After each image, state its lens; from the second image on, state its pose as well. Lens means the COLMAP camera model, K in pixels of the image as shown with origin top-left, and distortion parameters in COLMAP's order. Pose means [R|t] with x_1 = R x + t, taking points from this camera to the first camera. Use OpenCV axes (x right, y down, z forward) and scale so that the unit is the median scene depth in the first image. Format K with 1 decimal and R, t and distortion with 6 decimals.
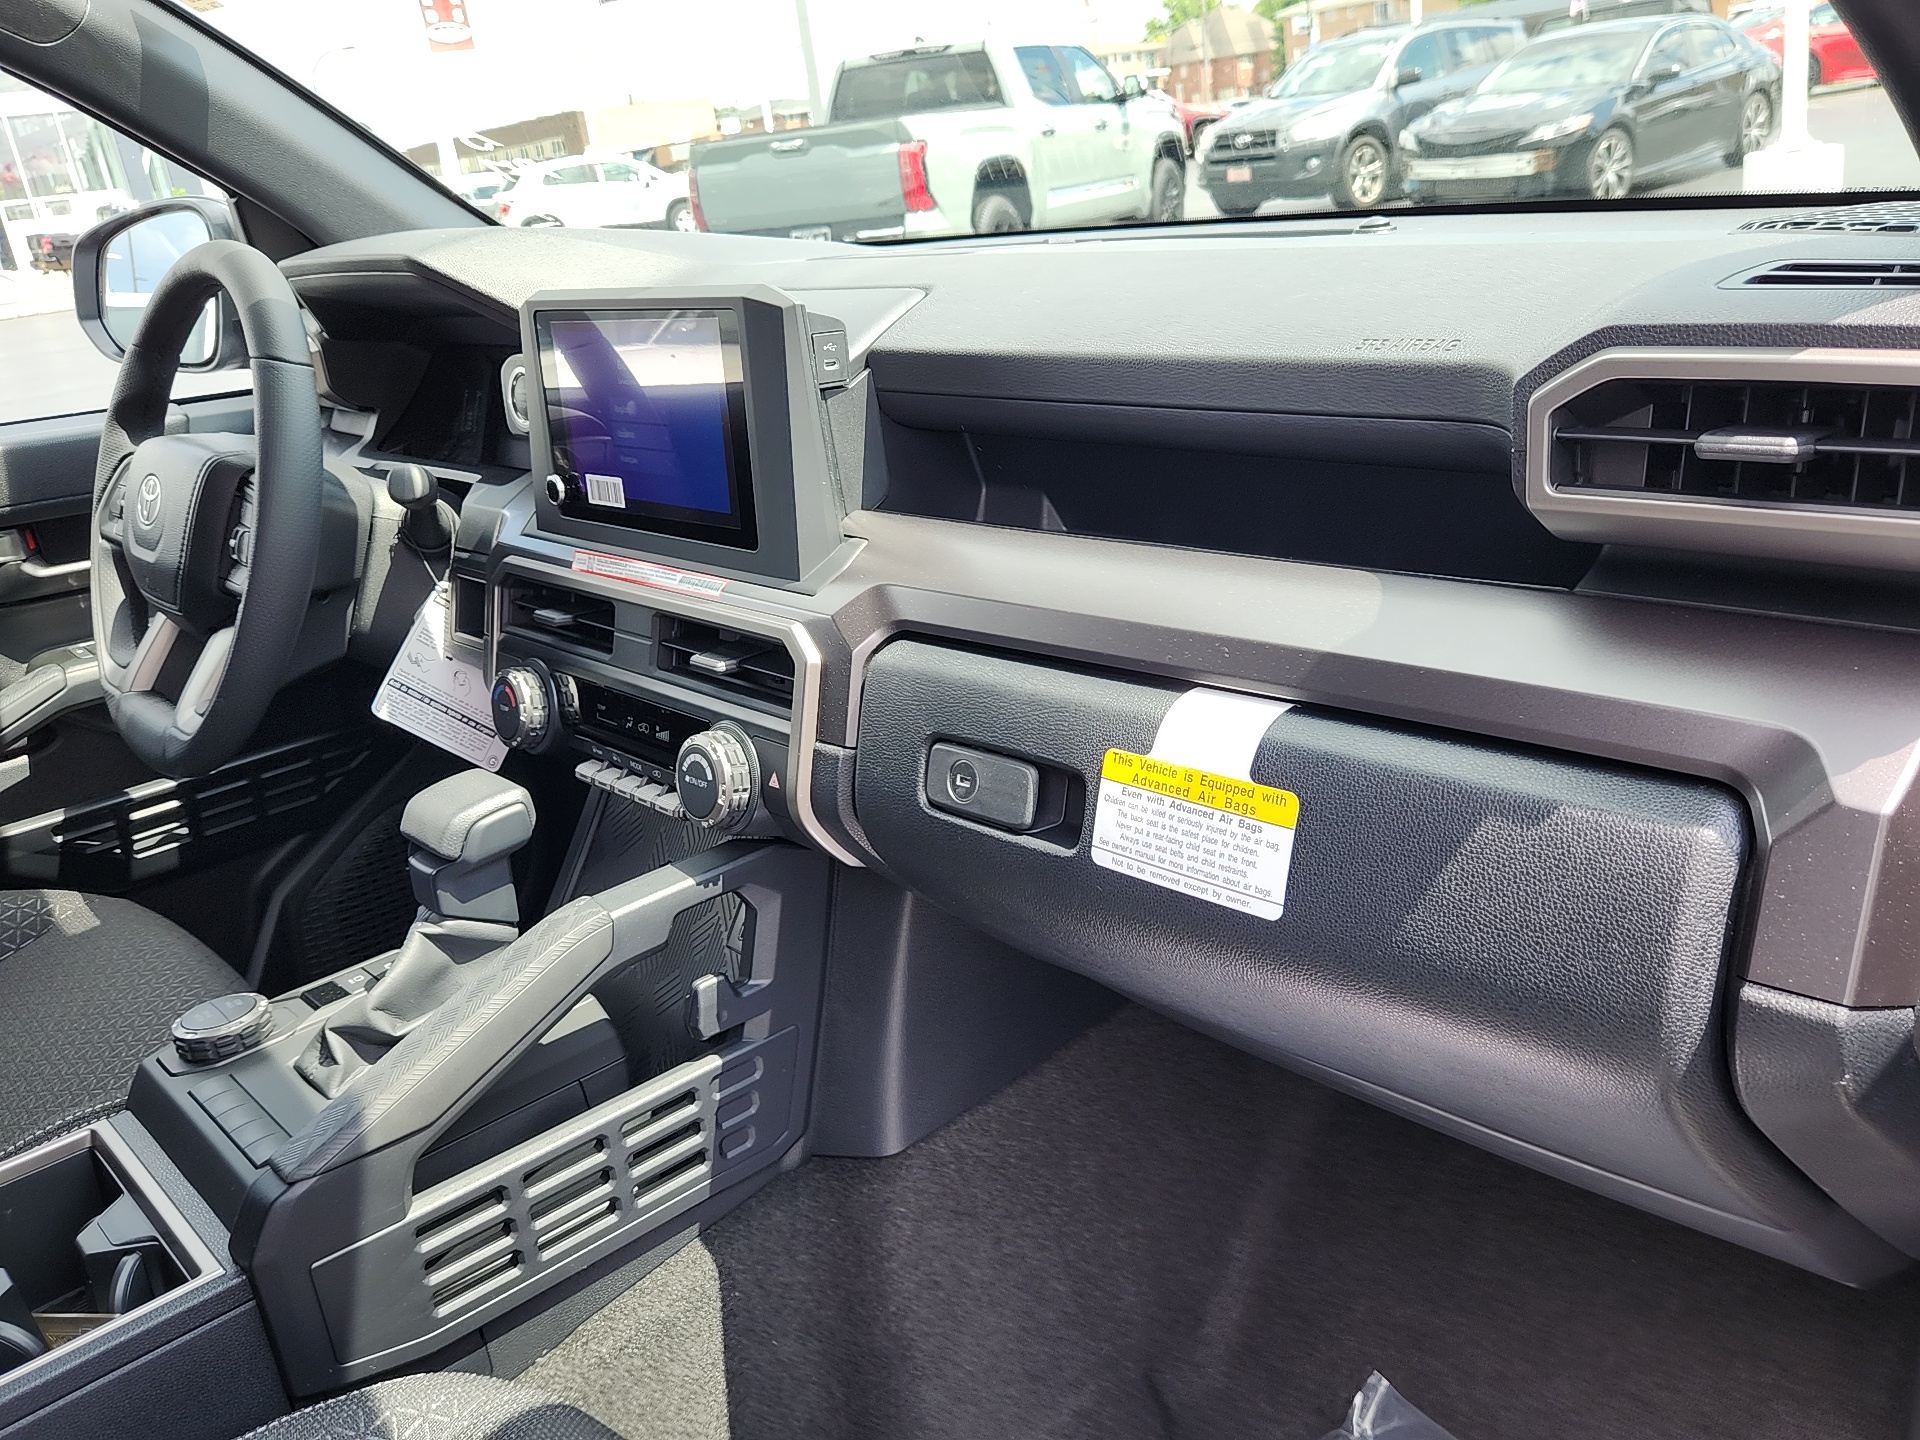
lens RADIAL K [[1552.7, 0, 993.4], [0, 1552.7, 717.6], [0, 0, 1]] dist [0.071432, -0.085543]
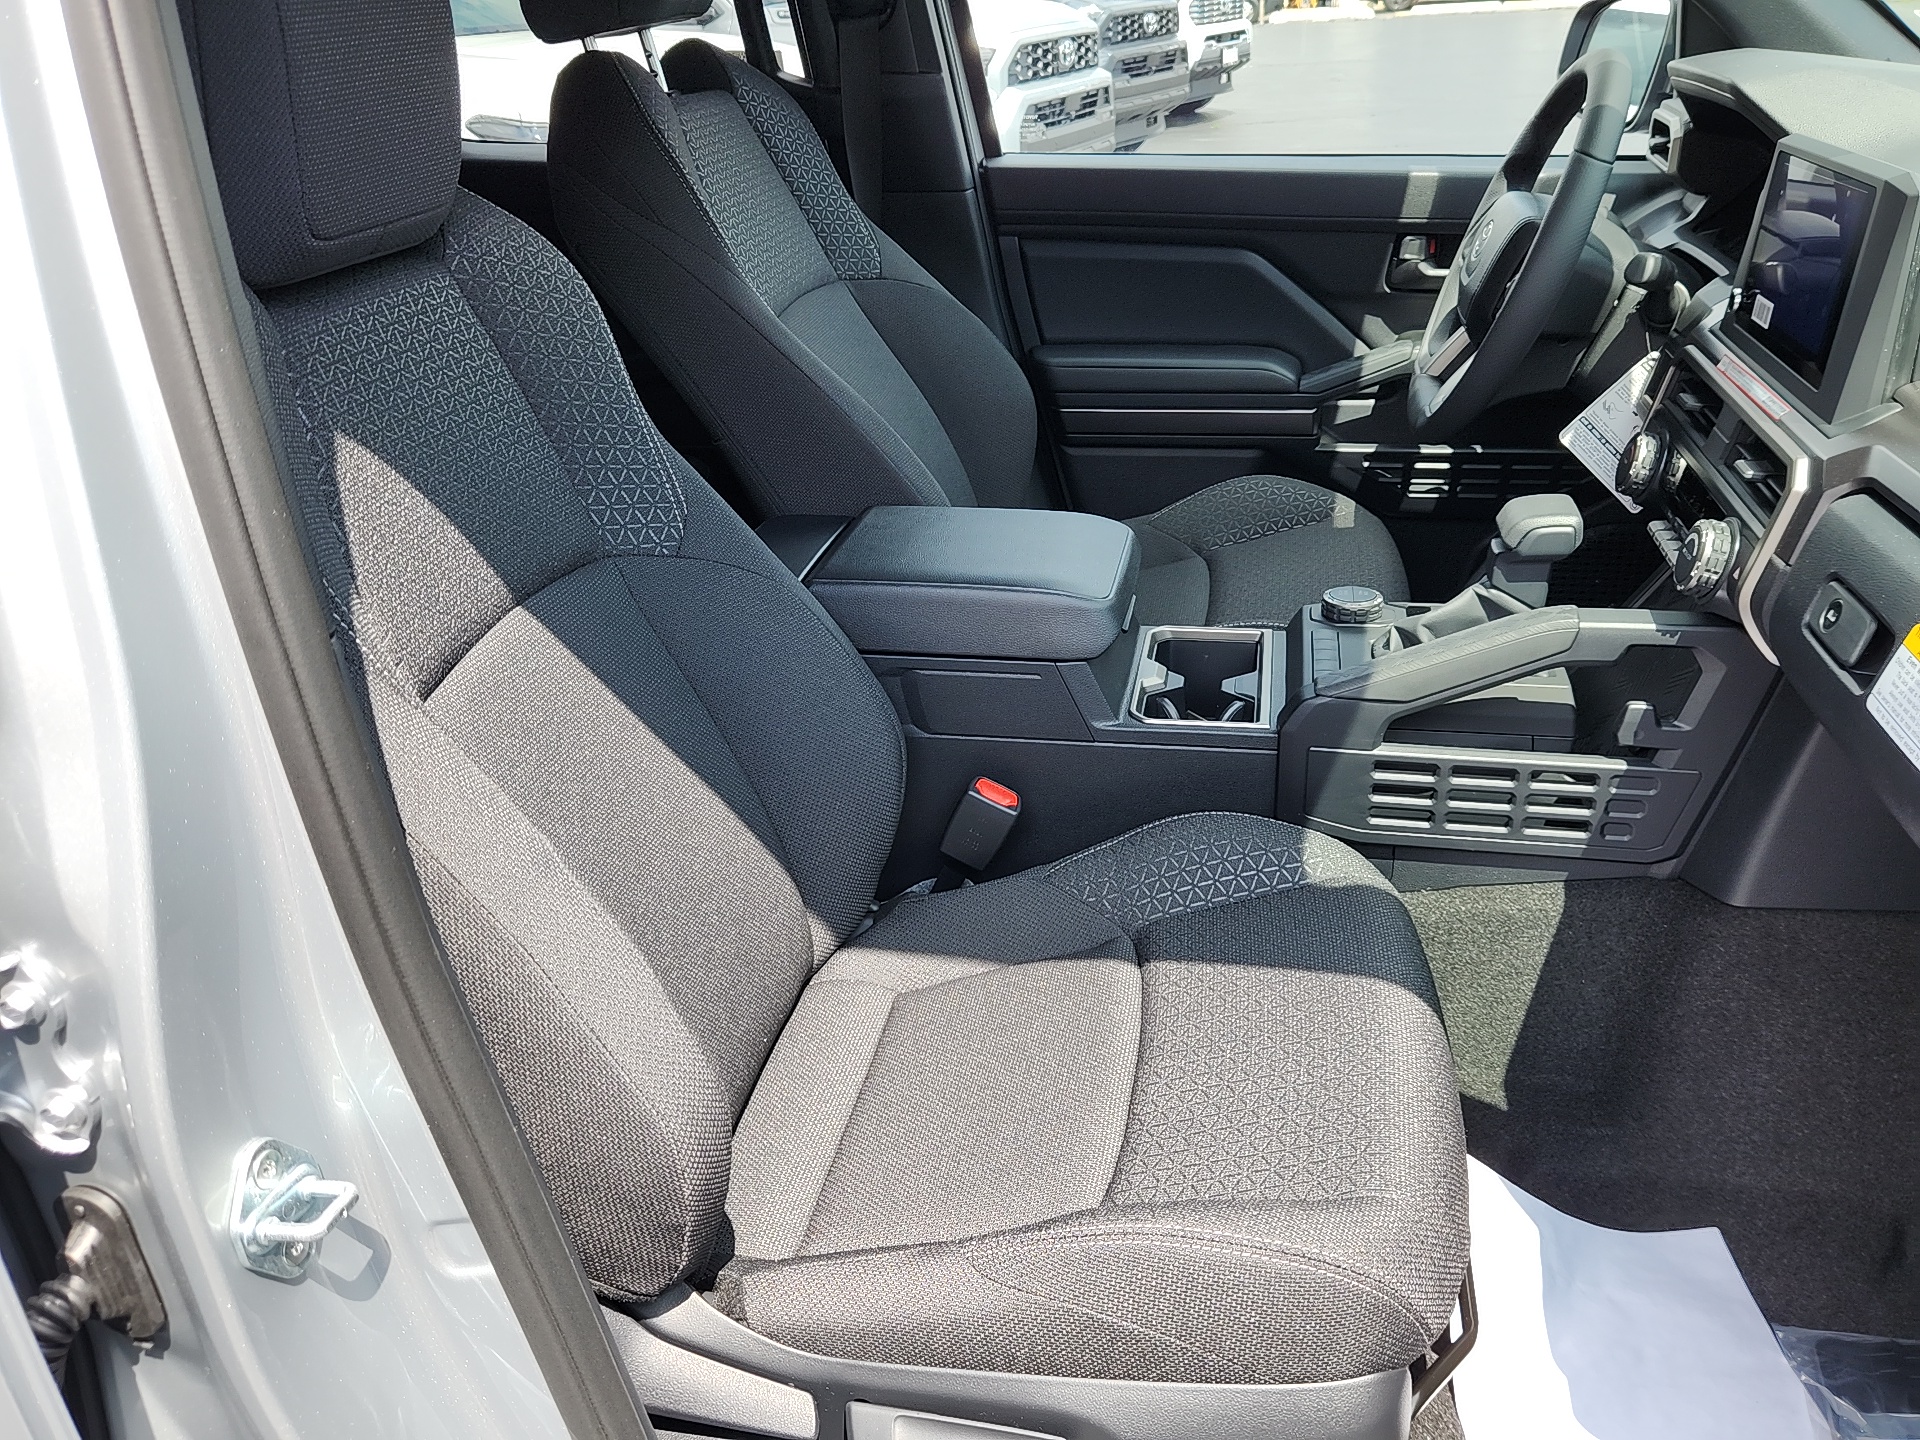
lens RADIAL K [[1552.7, 0, 993.4], [0, 1552.7, 717.6], [0, 0, 1]] dist [0.071432, -0.085543]
pose [[0.603731, 0.417607, -0.679053, 0.374566], [-0.295986, 0.908347, 0.295464, -0.046462], [0.740204, 0.022609, 0.672003, -0.265080]]
